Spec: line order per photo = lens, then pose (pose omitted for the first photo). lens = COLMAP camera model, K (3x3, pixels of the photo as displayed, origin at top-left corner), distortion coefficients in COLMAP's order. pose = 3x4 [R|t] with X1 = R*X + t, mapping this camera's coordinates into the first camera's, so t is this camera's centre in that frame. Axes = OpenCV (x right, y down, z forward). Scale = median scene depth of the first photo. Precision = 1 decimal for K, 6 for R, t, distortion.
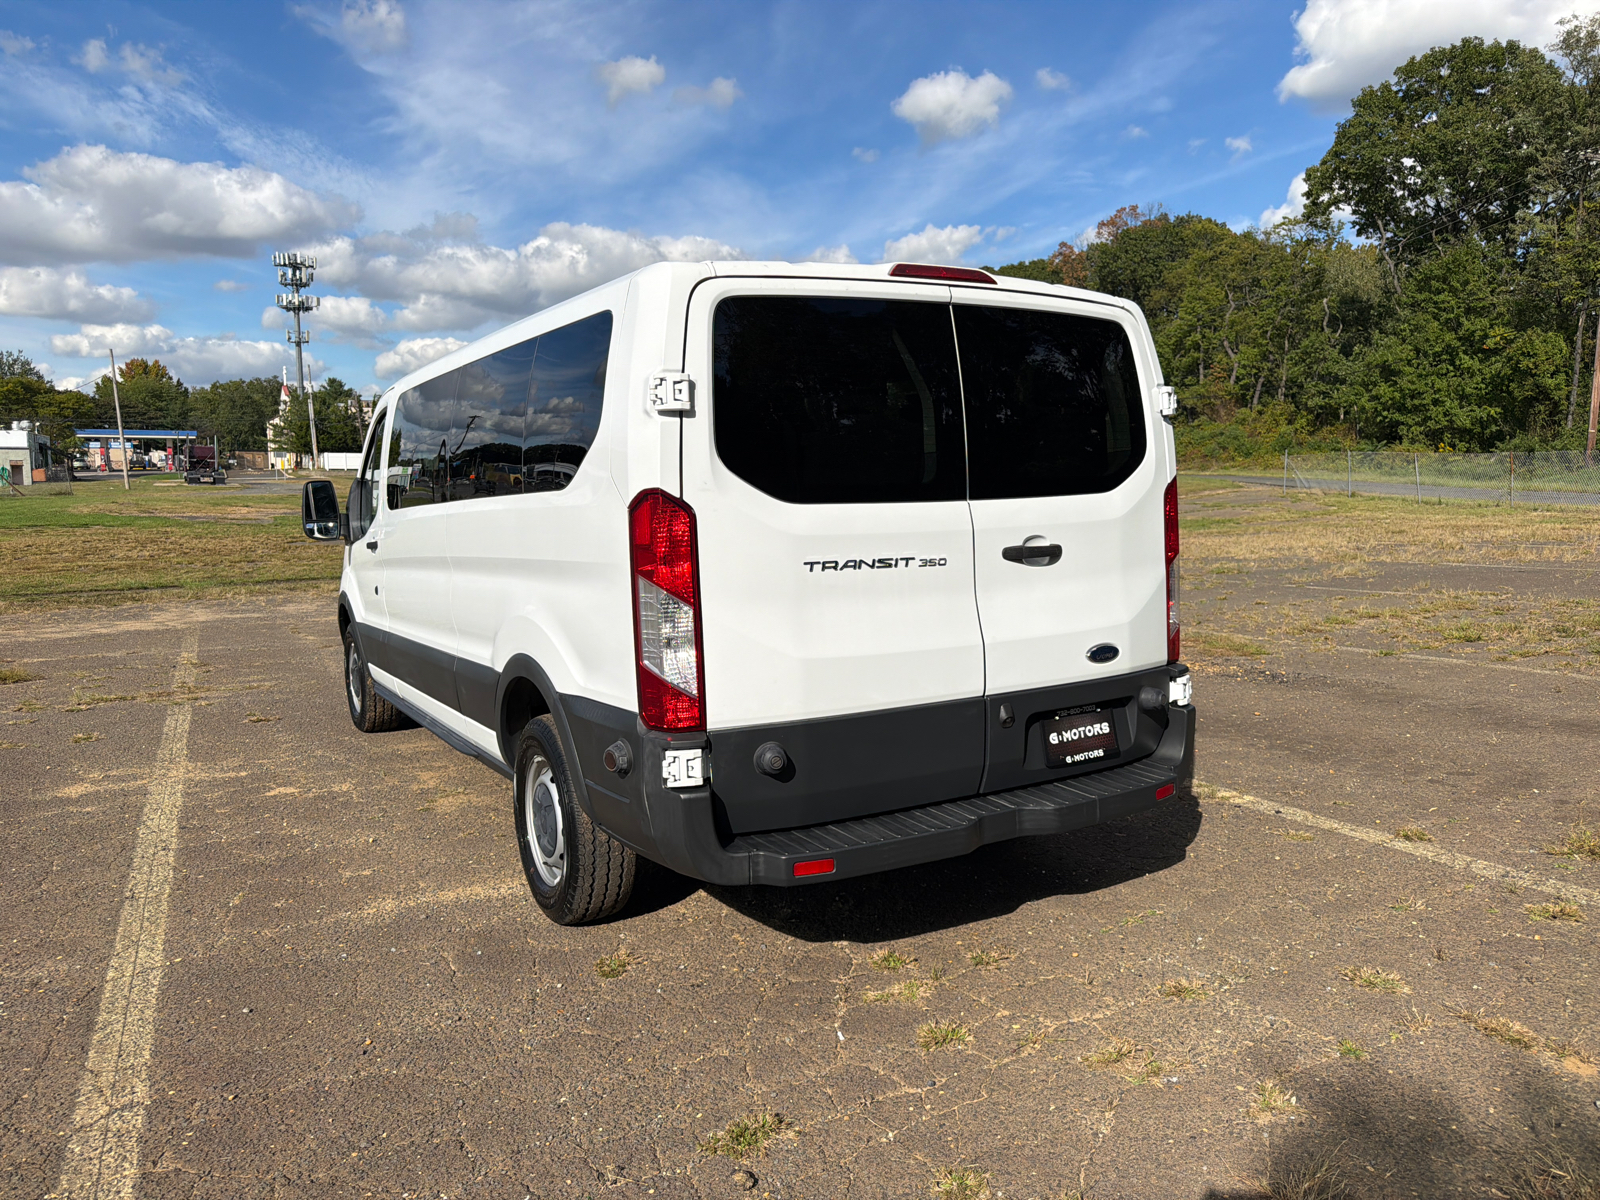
lens RADIAL K [[1134.1, 0, 811.7], [0, 1134.1, 592.6], [0, 0, 1]] dist [0.001922, -0.005515]
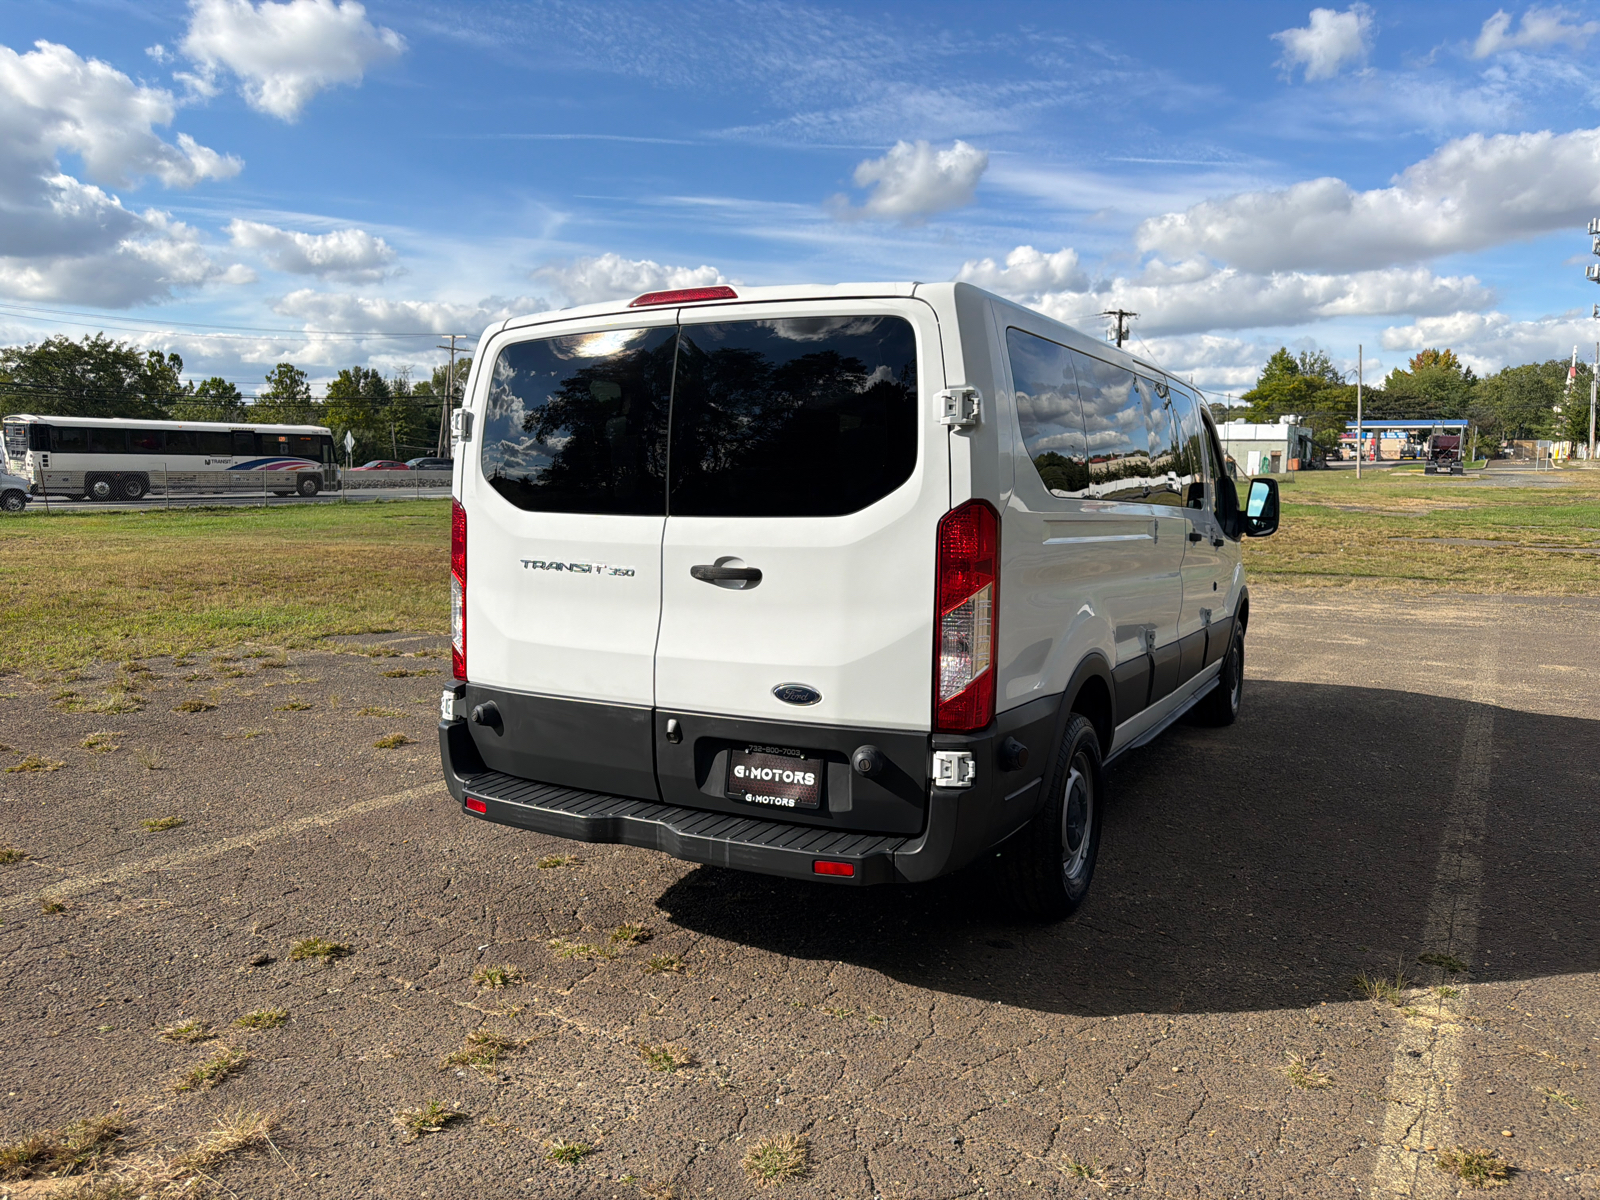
lens RADIAL K [[1143.9, 0, 804.0], [0, 1143.9, 598.9], [0, 0, 1]] dist [0.019875, -0.022329]
pose [[0.509840, 0.106805, -0.853614, 0.893163], [-0.095353, 0.993165, 0.067314, -0.072097], [0.854969, 0.047075, 0.516539, 0.466345]]
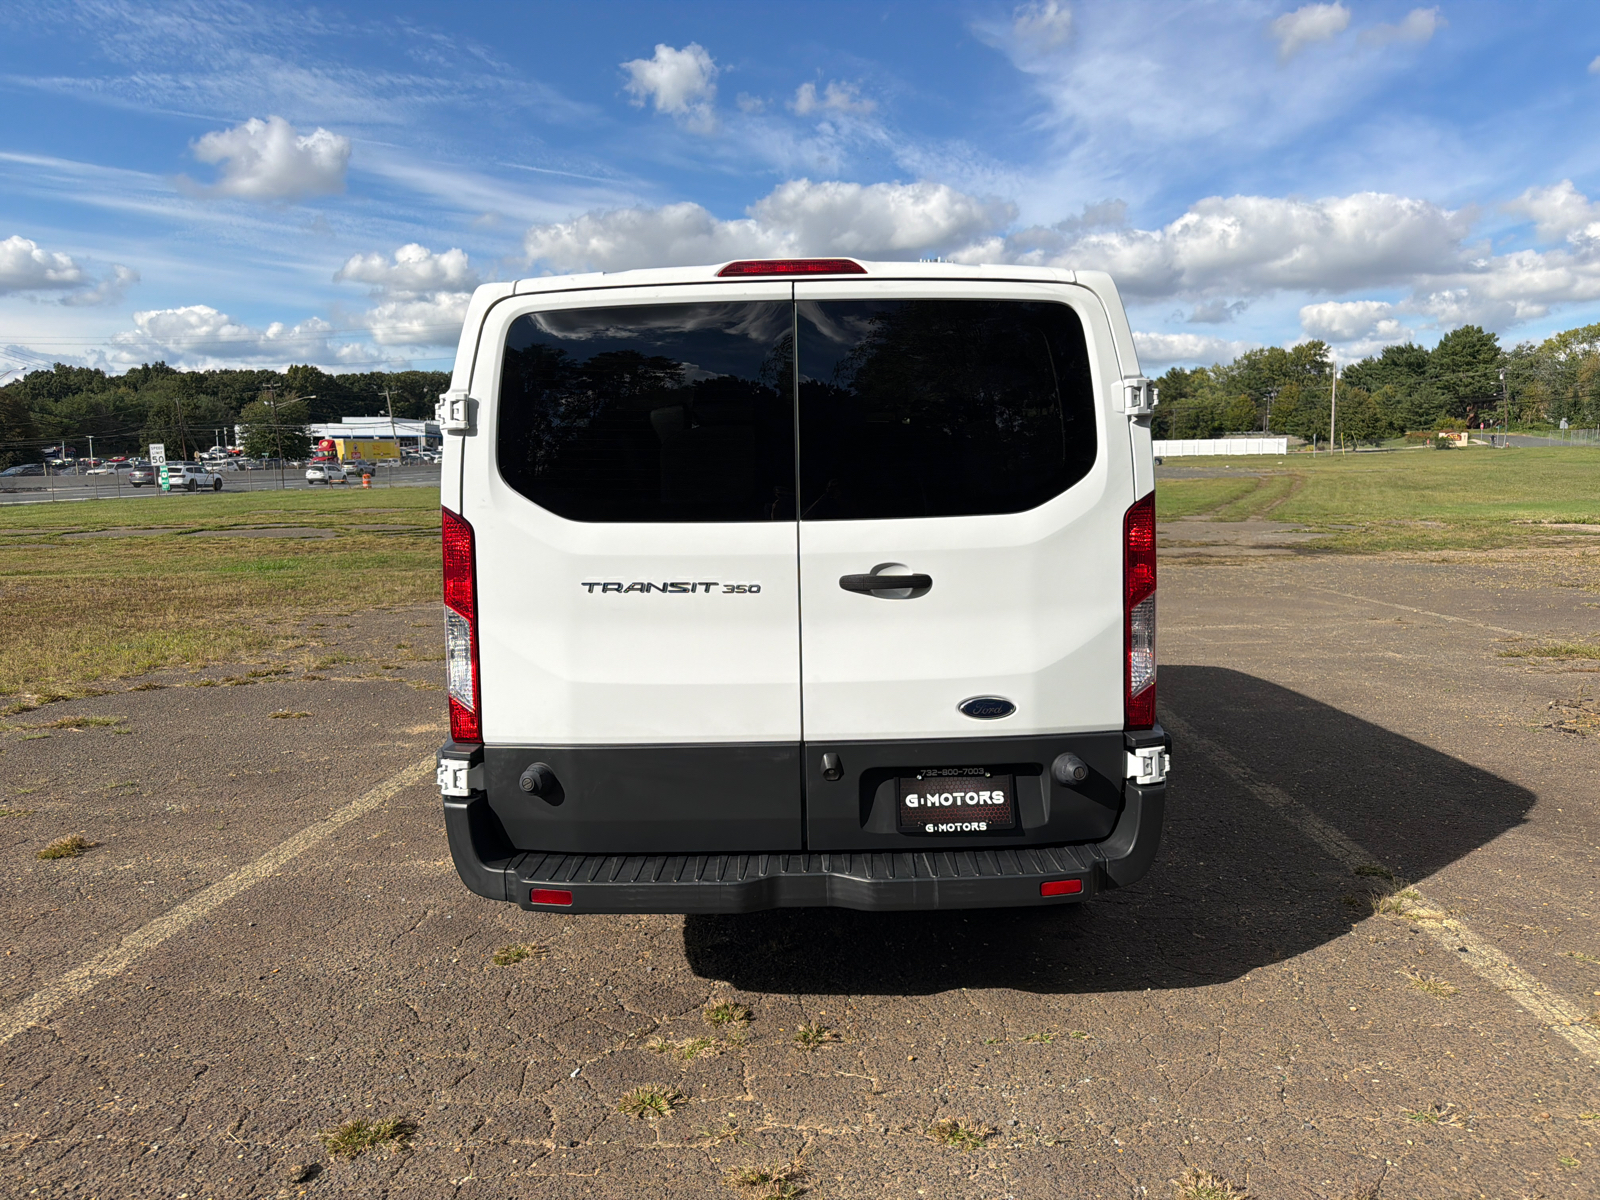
lens RADIAL K [[1142.8, 0, 804.6], [0, 1142.8, 594.6], [0, 0, 1]] dist [0.002663, -0.006959]
pose [[0.858349, 0.054532, -0.510159, 0.491515], [-0.048181, 0.998509, 0.025666, -0.038065], [0.510798, 0.002549, 0.859697, 0.187801]]
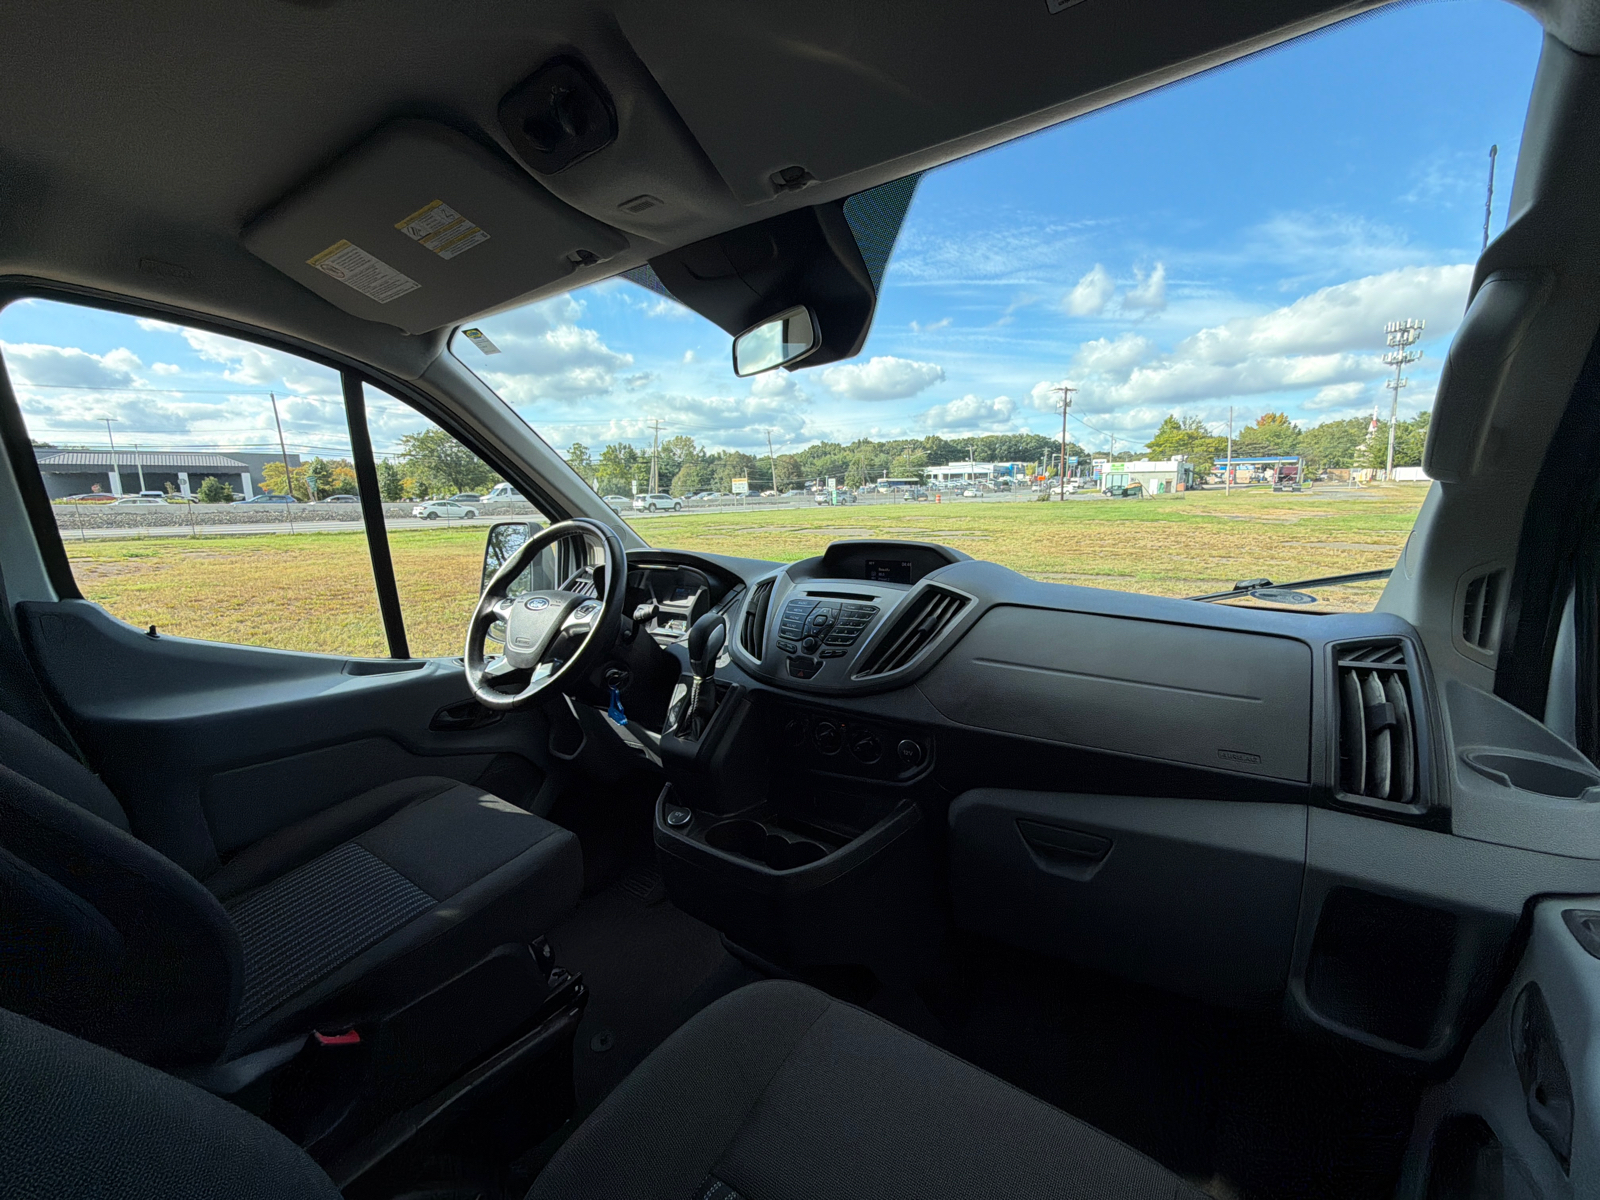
lens RADIAL K [[648.8, 0, 797.4], [0, 648.8, 596.3], [0, 0, 1]] dist [-0.001993, -0.000475]
pose [[0.403470, 0.140438, -0.904151, -0.193608], [-0.081857, 0.989729, 0.117202, -0.176006], [0.911324, 0.026723, 0.410822, 1.634698]]
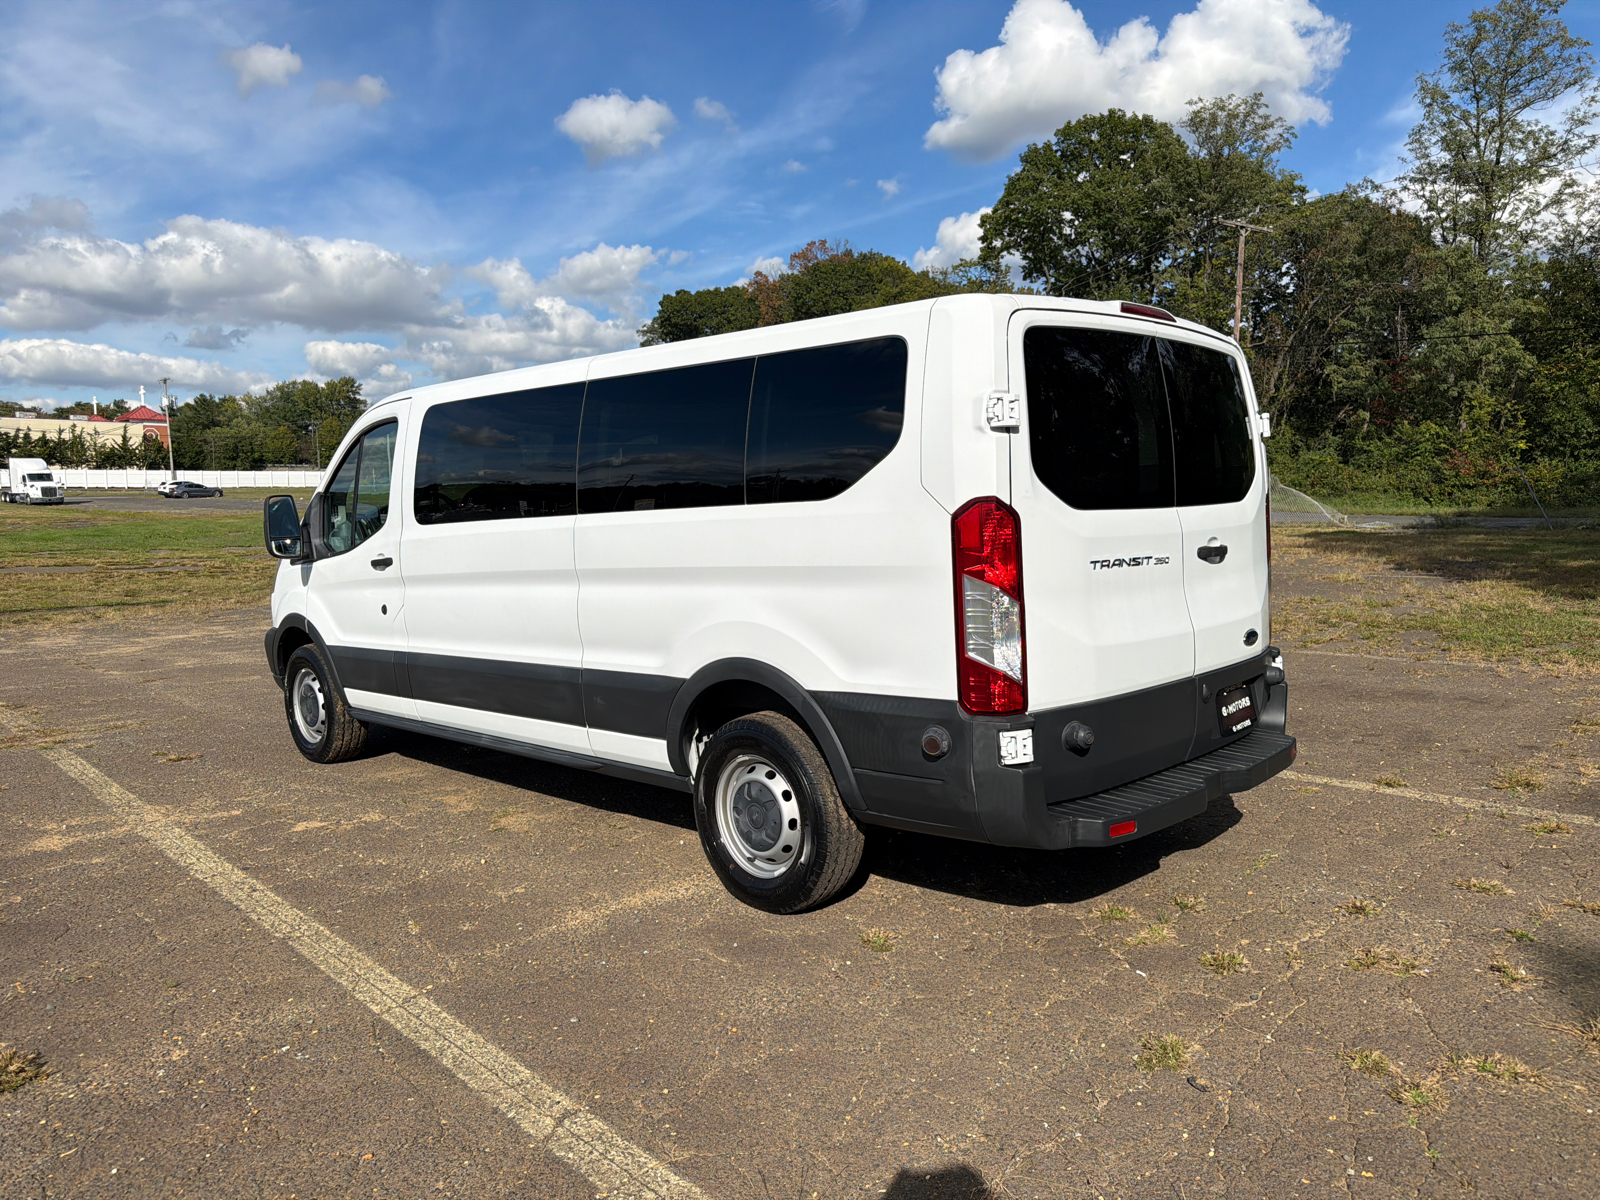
lens RADIAL K [[1130.0, 0, 806.3], [0, 1130.0, 593.0], [0, 0, 1]] dist [0.004674, -0.009162]
pose [[0.964326, -0.022454, 0.263764, -0.434639], [0.026770, 0.999560, -0.012781, 0.008940], [-0.263361, 0.019386, 0.964502, -0.015479]]
